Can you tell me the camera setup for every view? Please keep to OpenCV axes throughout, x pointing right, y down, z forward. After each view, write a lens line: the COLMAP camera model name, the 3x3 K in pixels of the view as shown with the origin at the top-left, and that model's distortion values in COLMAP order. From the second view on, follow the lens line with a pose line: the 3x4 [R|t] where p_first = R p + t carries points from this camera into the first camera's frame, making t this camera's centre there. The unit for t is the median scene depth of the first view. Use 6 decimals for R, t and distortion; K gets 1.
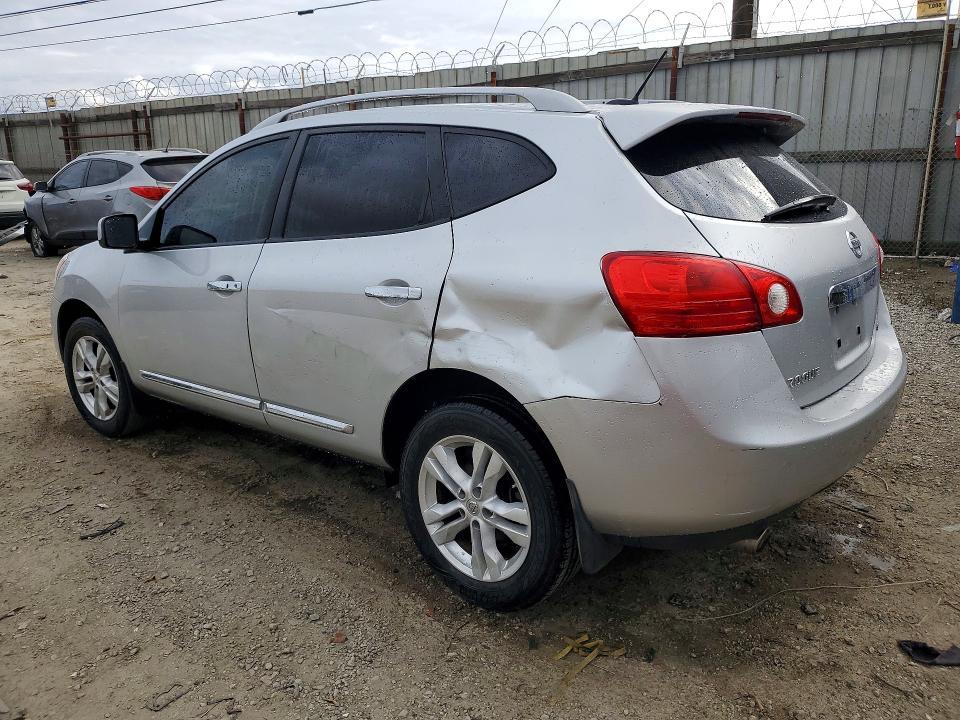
lens RADIAL K [[737.3, 0, 493.1], [0, 737.3, 360.7], [0, 0, 1]] dist [0.002358, -0.001167]
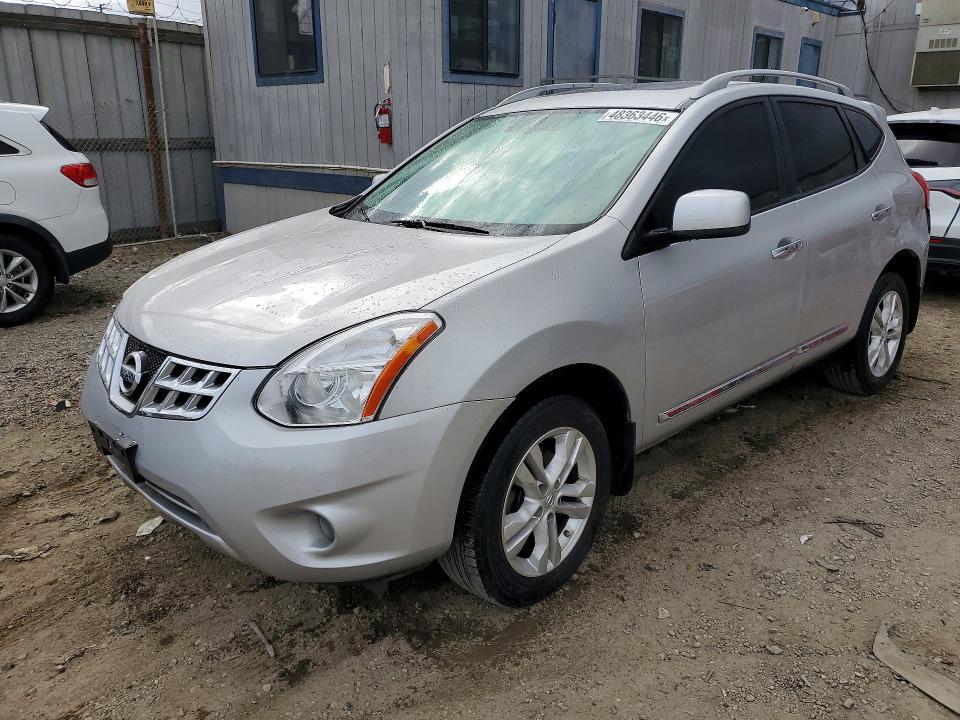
lens RADIAL K [[737.3, 0, 493.1], [0, 737.3, 360.7], [0, 0, 1]] dist [0.002358, -0.001167]
pose [[0.125353, -0.263490, 0.956483, -0.494892], [0.265386, 0.937861, 0.223580, -0.100249], [-0.955959, 0.225811, 0.187491, 0.429716]]
